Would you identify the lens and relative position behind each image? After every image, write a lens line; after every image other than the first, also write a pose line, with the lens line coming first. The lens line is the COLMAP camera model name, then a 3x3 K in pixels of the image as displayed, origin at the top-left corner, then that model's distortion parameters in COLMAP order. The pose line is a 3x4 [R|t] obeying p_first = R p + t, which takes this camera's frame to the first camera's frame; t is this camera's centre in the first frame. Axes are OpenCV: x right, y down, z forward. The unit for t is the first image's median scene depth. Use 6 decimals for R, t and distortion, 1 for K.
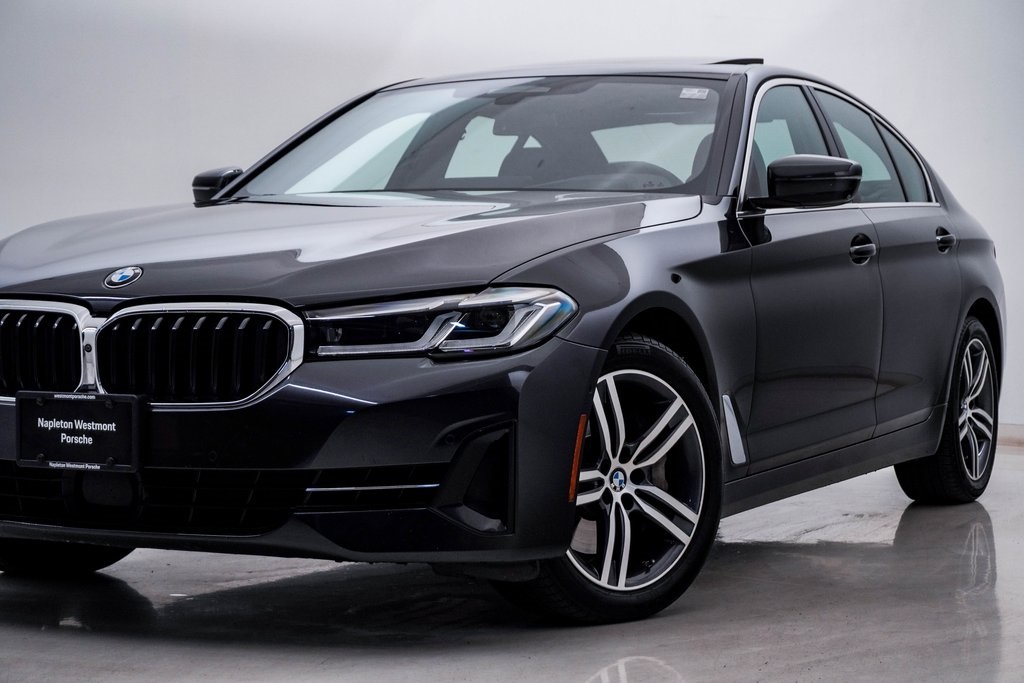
lens RADIAL K [[2168.8, 0, 514.2], [0, 2168.8, 341.2], [0, 0, 1]] dist [0.021570, 0.000000]
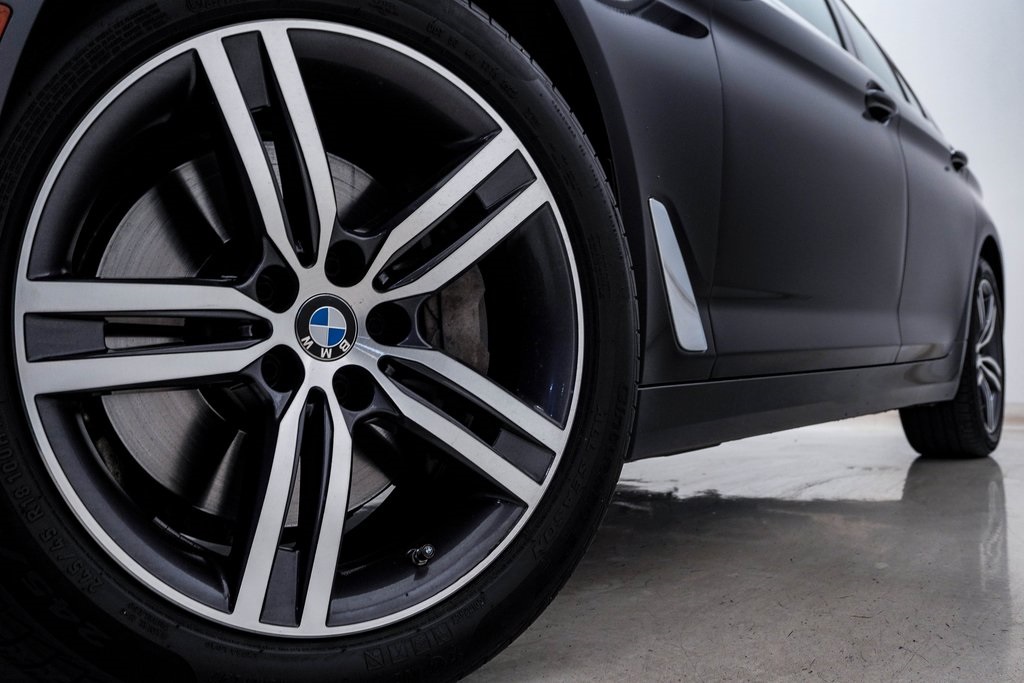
lens RADIAL K [[1041.8, 0, 507.4], [0, 1041.8, 335.4], [0, 0, 1]] dist [0.019481, 0.000000]
pose [[0.992135, -0.012432, -0.124556, 0.100455], [0.004807, 0.998106, -0.061329, 0.075865], [0.125083, 0.060248, 0.990315, 0.823346]]
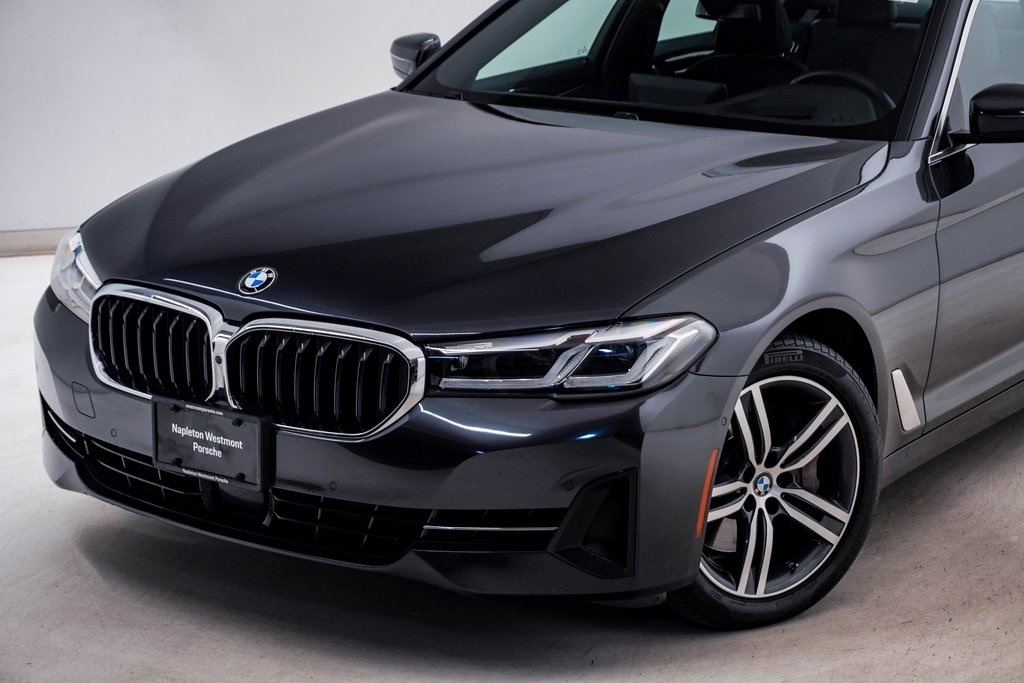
lens RADIAL K [[2168.8, 0, 508.0], [0, 2168.8, 342.7], [0, 0, 1]] dist [0.021570, 0.000000]
pose [[0.987099, 0.048951, -0.152443, 0.079796], [-0.017280, 0.979126, 0.202516, -0.192356], [0.159175, -0.197269, 0.967341, 0.053764]]
